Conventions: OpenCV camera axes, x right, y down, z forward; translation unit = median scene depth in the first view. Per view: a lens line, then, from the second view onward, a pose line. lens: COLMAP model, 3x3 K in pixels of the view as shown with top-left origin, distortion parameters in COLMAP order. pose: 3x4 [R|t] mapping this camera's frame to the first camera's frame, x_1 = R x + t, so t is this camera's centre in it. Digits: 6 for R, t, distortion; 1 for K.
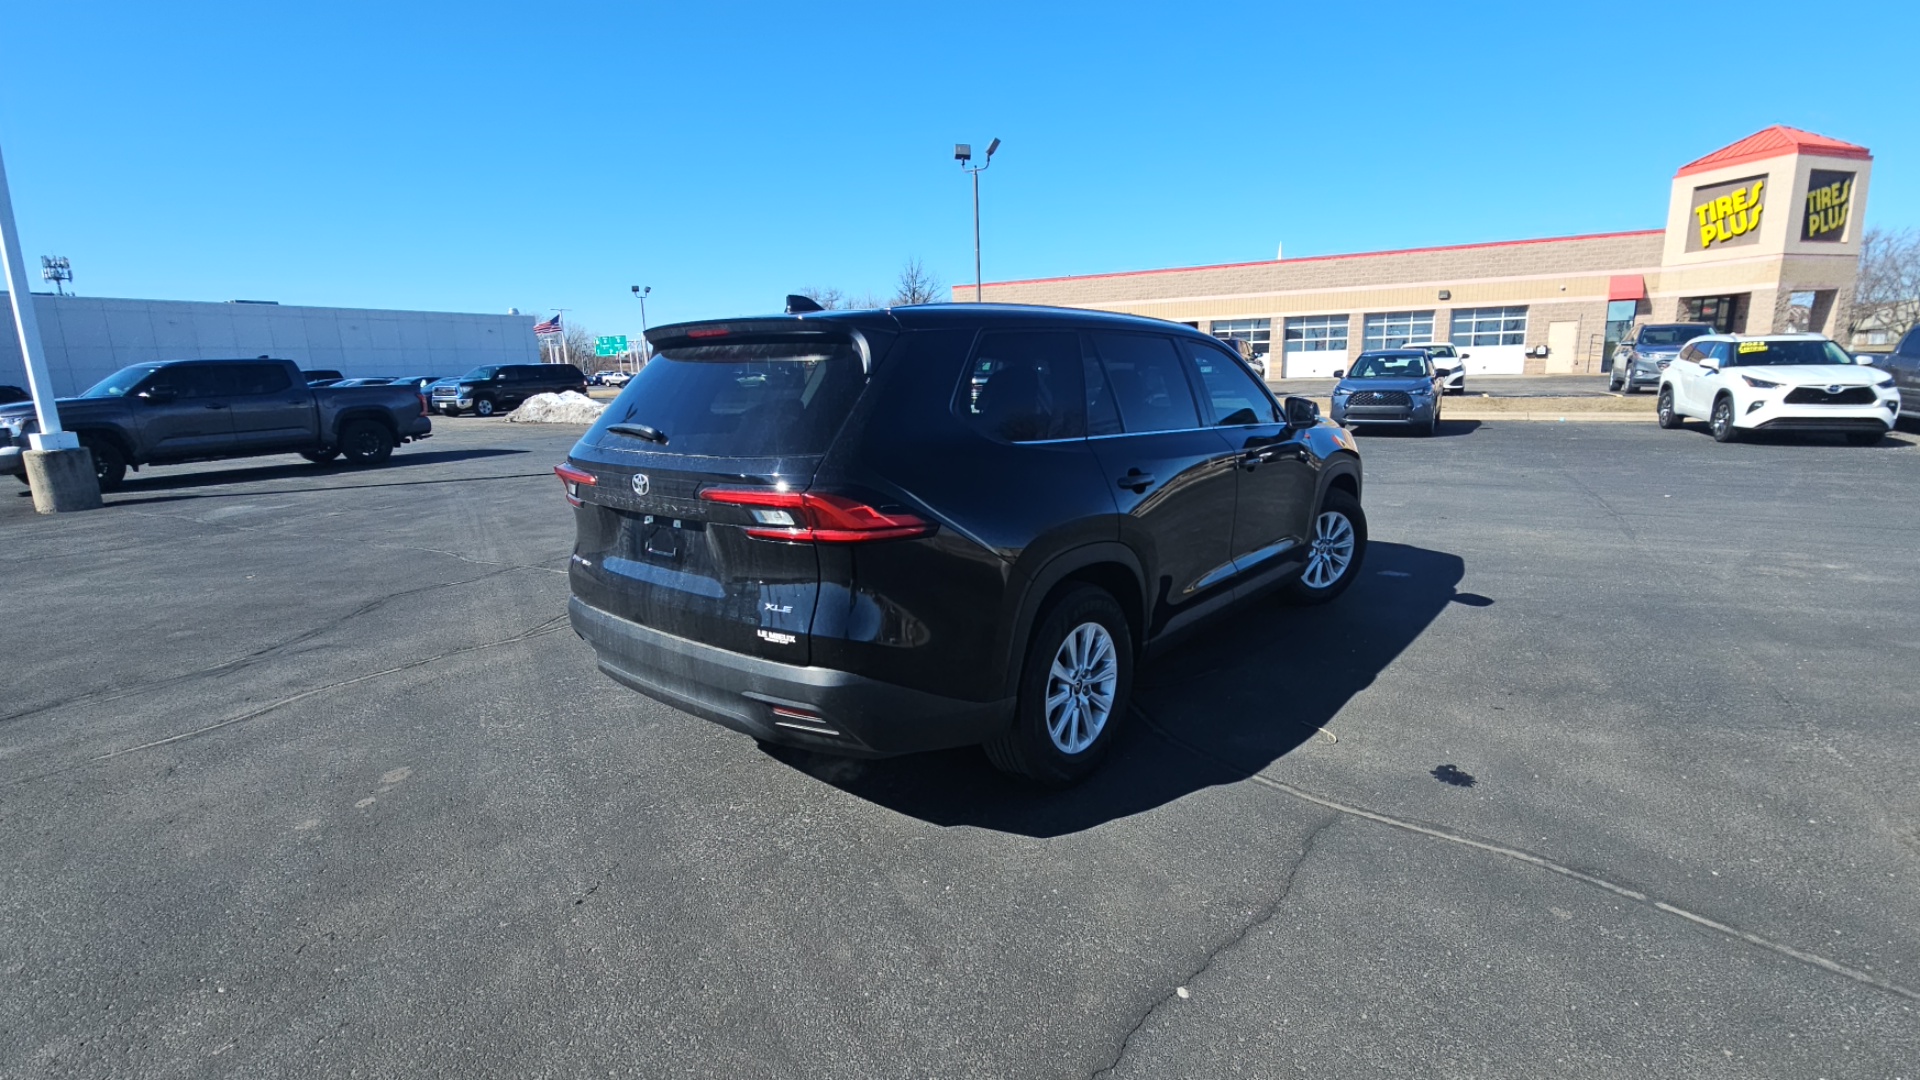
lens RADIAL K [[855.2, 0, 979.4], [0, 855.2, 546.5], [0, 0, 1]] dist [0.002504, -0.001950]
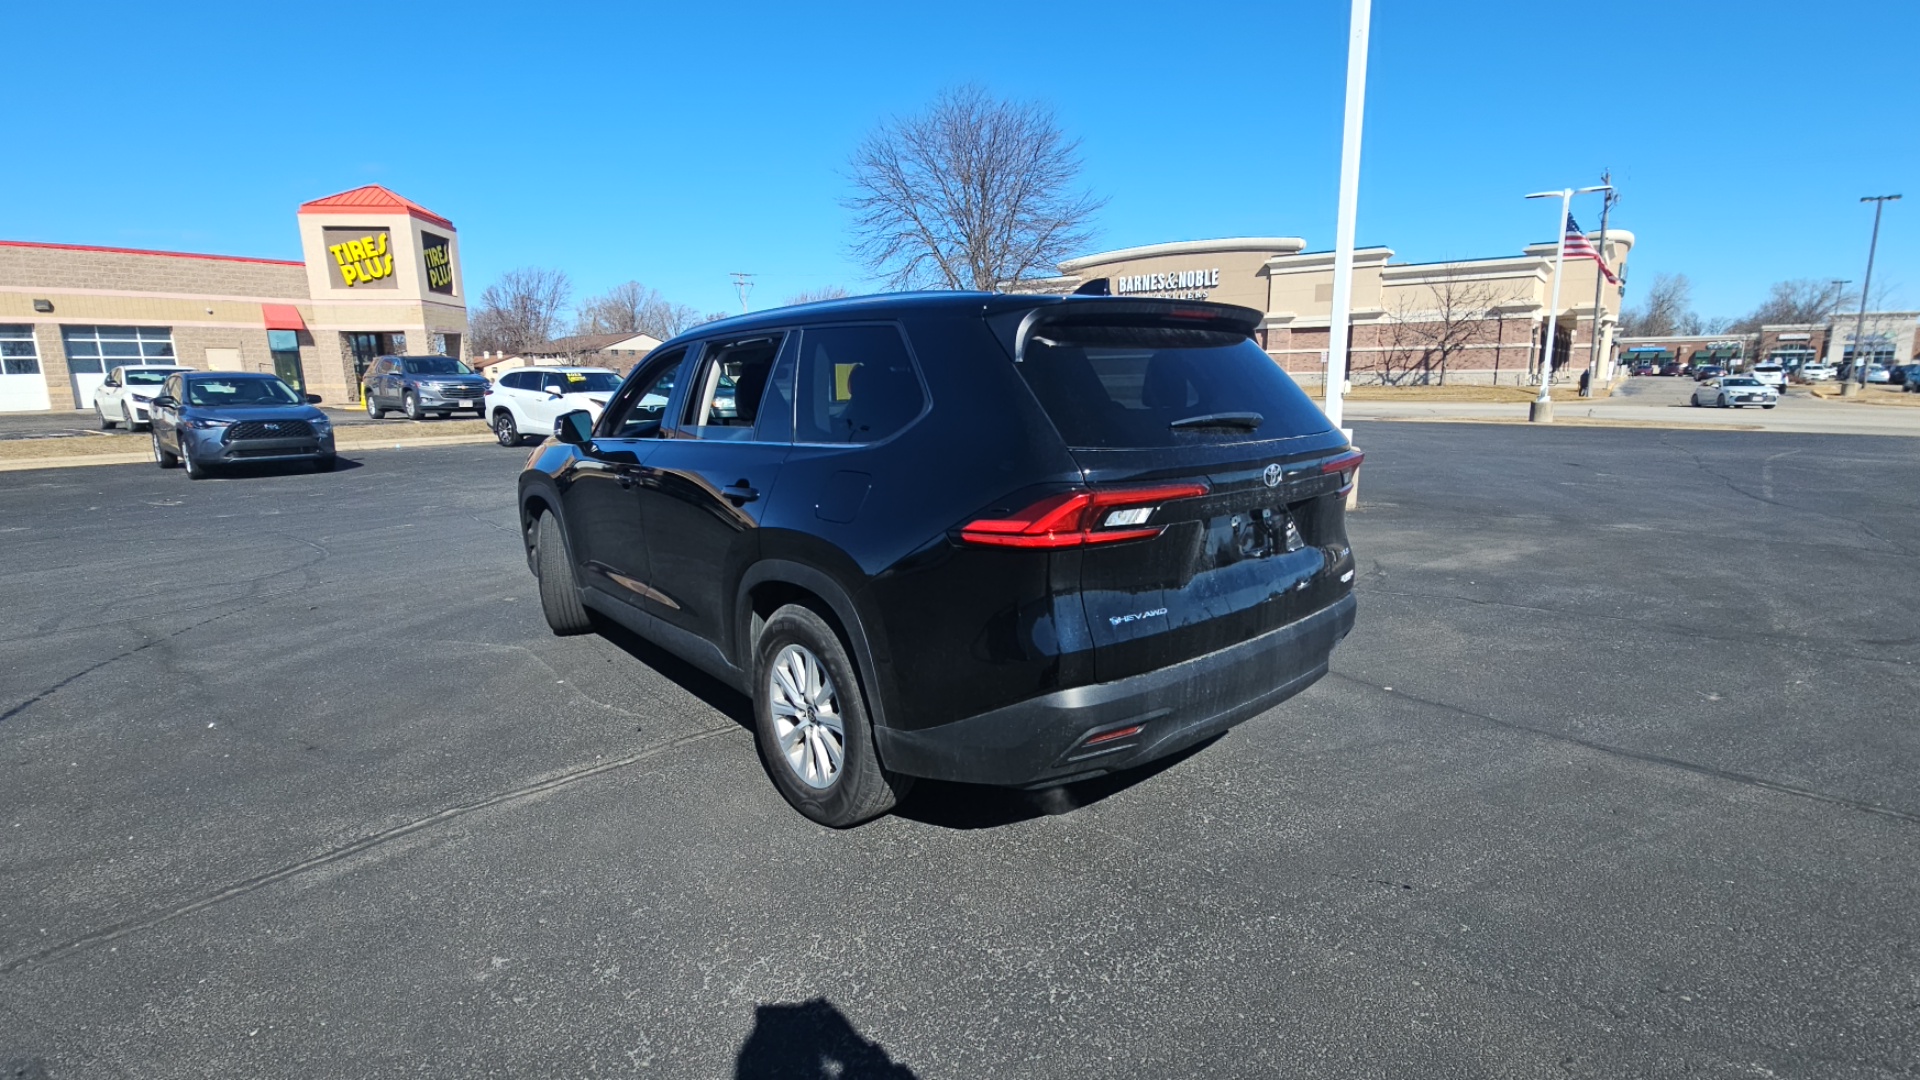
lens RADIAL K [[853.9, 0, 983.8], [0, 853.9, 542.2], [0, 0, 1]] dist [0.004123, -0.003509]
pose [[0.160911, -0.166706, 0.972788, -0.163139], [0.208830, 0.969067, 0.131526, -0.022812], [-0.964623, 0.181983, 0.190747, 0.137231]]
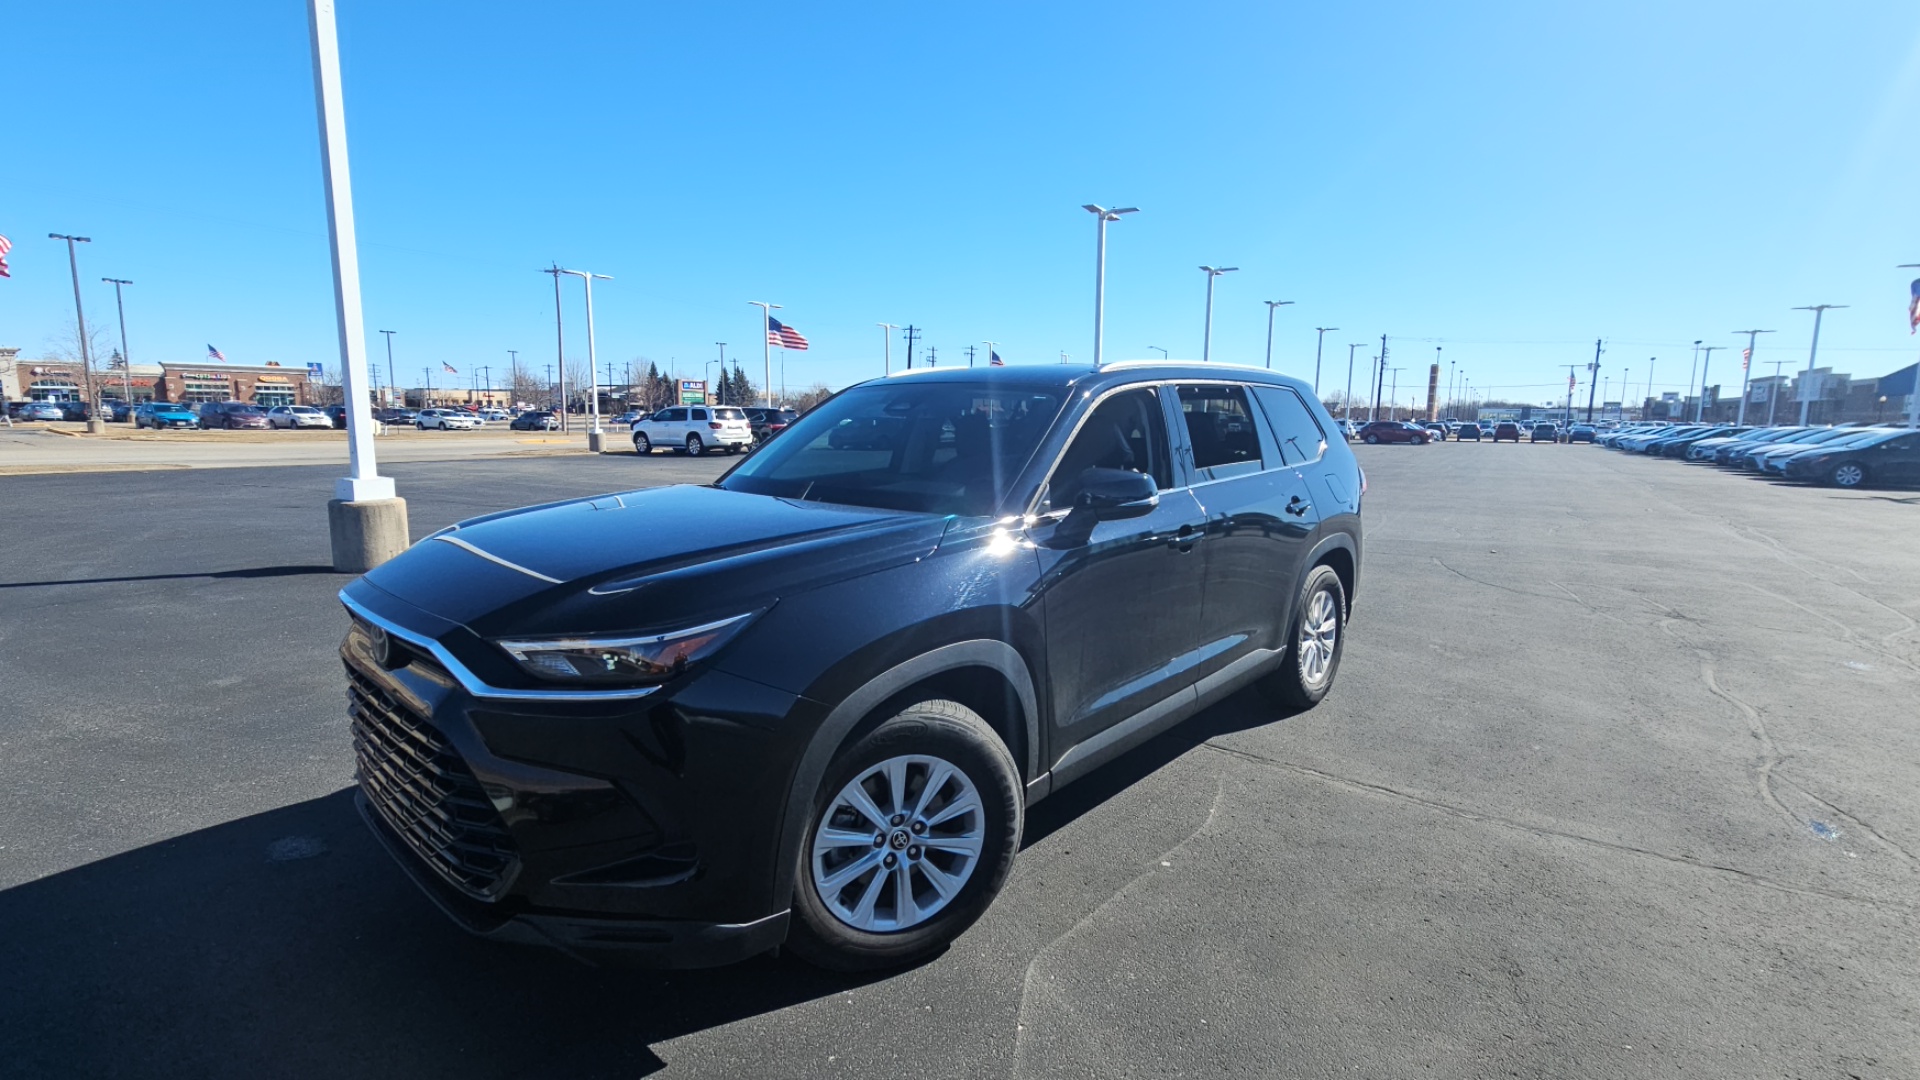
lens RADIAL K [[856.6, 0, 970.4], [0, 856.6, 534.3], [0, 0, 1]] dist [0.000900, -0.000638]
pose [[-0.998715, 0.007654, 0.050107, 0.023477], [0.024302, 0.939815, 0.340817, -0.079305], [-0.044482, 0.341597, -0.938793, 0.374716]]
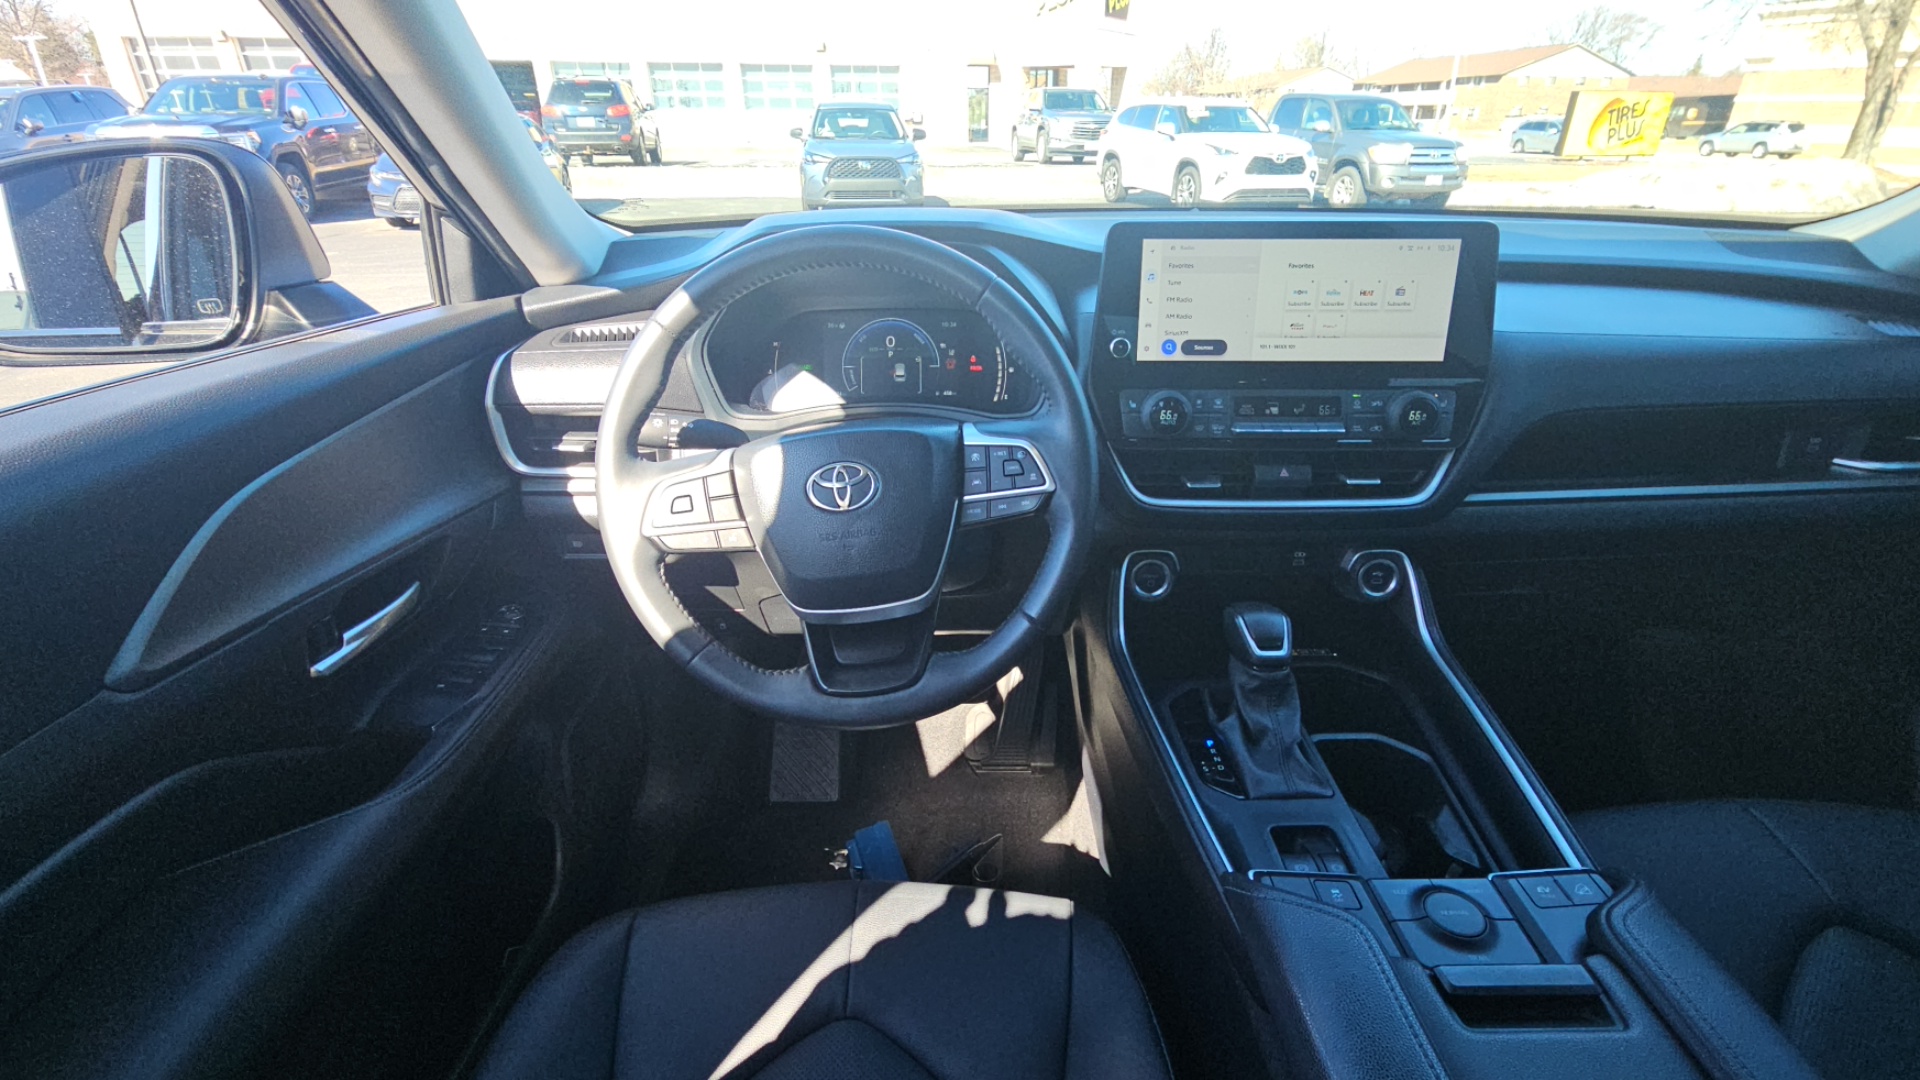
lens RADIAL K [[855.2, 0, 979.4], [0, 855.2, 546.5], [0, 0, 1]] dist [0.002504, -0.001950]
pose [[0.768567, -0.258948, 0.585022, 0.012136], [0.110566, 0.954428, 0.277203, -0.036111], [-0.630143, -0.148365, 0.762173, 0.211129]]
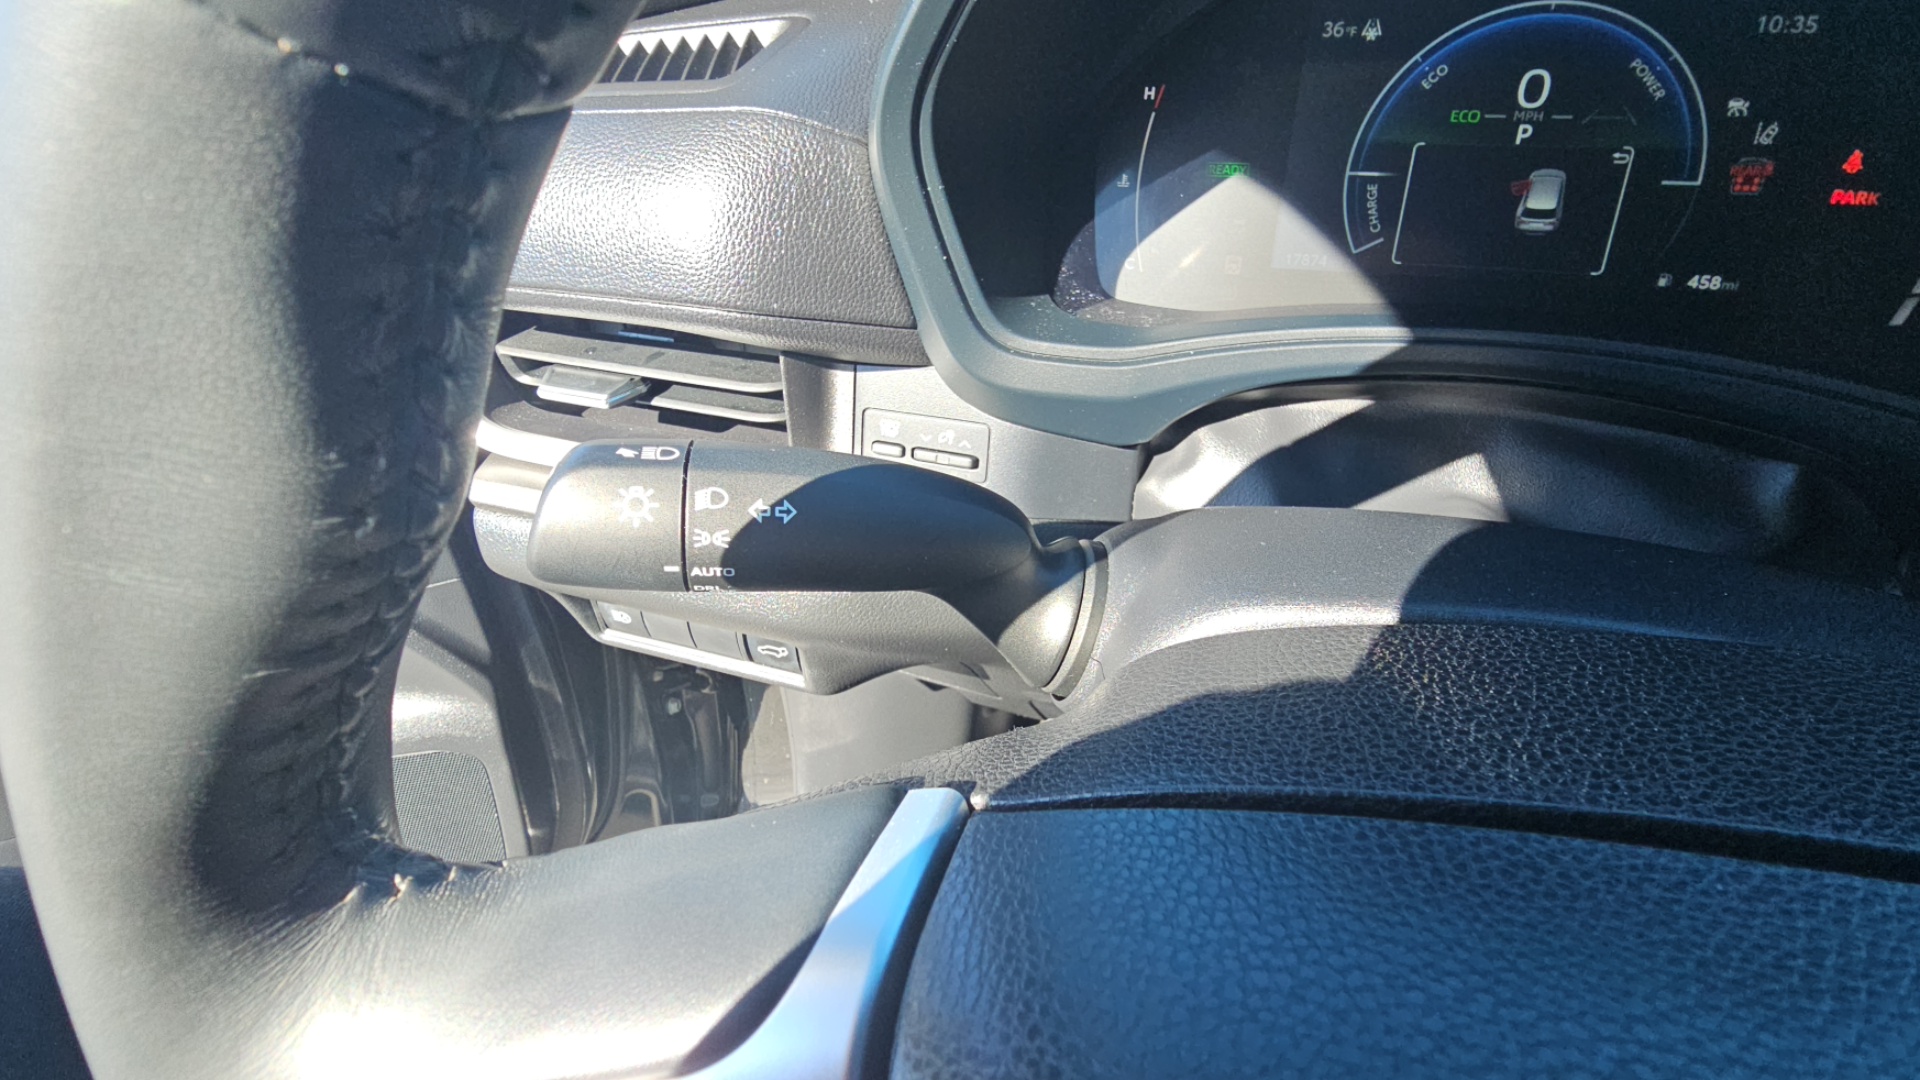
lens RADIAL K [[853.9, 0, 983.8], [0, 853.9, 542.2], [0, 0, 1]] dist [0.004123, -0.003509]
pose [[0.934606, -0.258168, 0.244665, 0.024188], [0.113781, 0.868730, 0.482039, -0.035722], [-0.336995, -0.422678, 0.841295, 0.238015]]
